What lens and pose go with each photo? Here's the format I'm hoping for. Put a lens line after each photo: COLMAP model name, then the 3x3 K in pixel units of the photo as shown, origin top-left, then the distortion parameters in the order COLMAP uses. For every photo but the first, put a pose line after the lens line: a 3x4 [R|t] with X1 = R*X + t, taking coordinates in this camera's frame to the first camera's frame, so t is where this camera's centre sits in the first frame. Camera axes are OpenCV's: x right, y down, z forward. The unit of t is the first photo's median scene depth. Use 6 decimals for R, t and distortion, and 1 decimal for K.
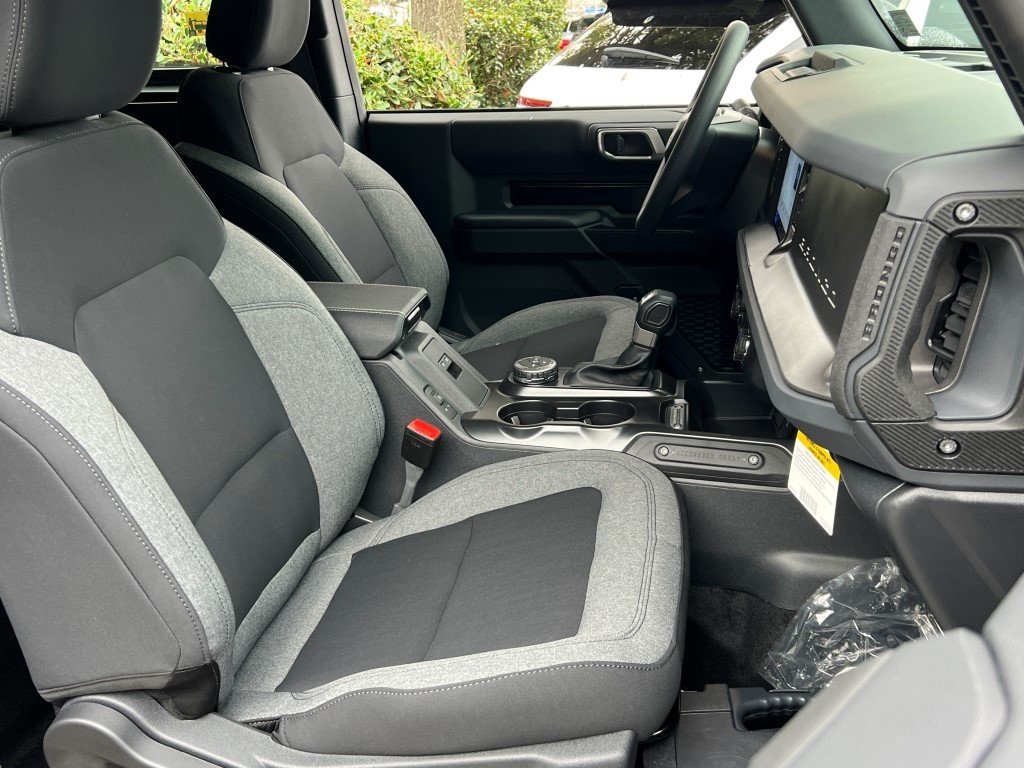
lens RADIAL K [[969.2, 0, 512.0], [0, 969.2, 384.0], [0, 0, 1]] dist [0.004284, -0.000156]
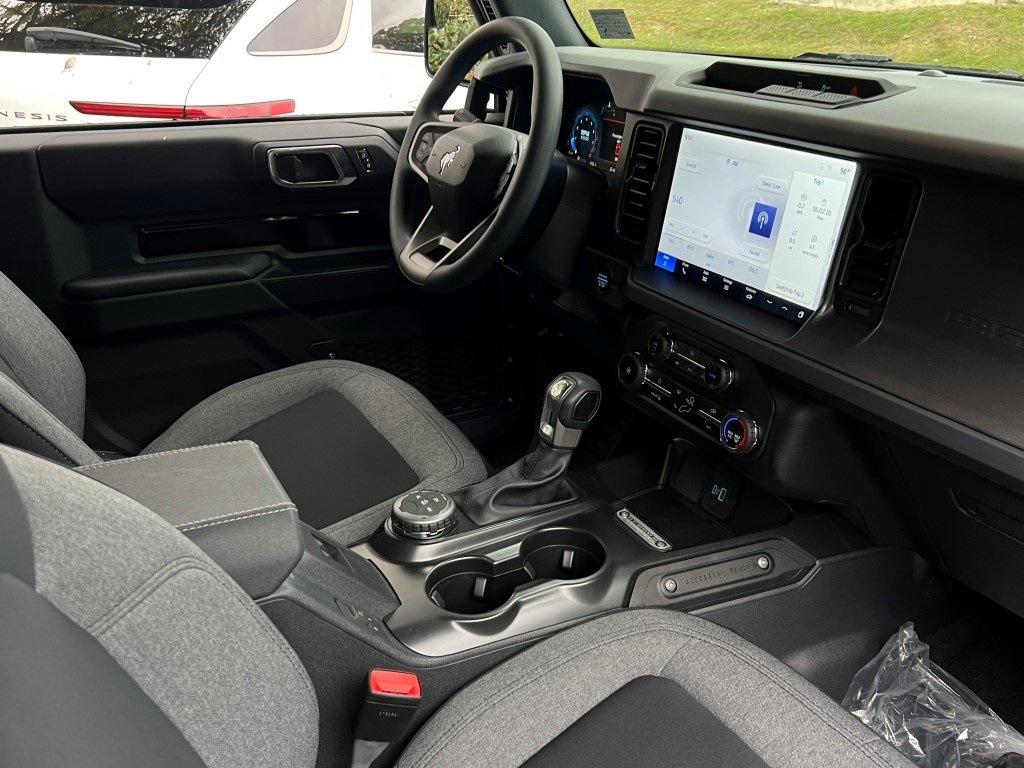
lens RADIAL K [[893.5, 0, 512.0], [0, 893.5, 384.0], [0, 0, 1]] dist [0.054183, -0.171632]
pose [[0.767012, -0.207649, 0.607103, -0.227816], [0.176377, 0.977969, 0.111662, -0.127569], [-0.616914, 0.021433, 0.786739, 0.331094]]
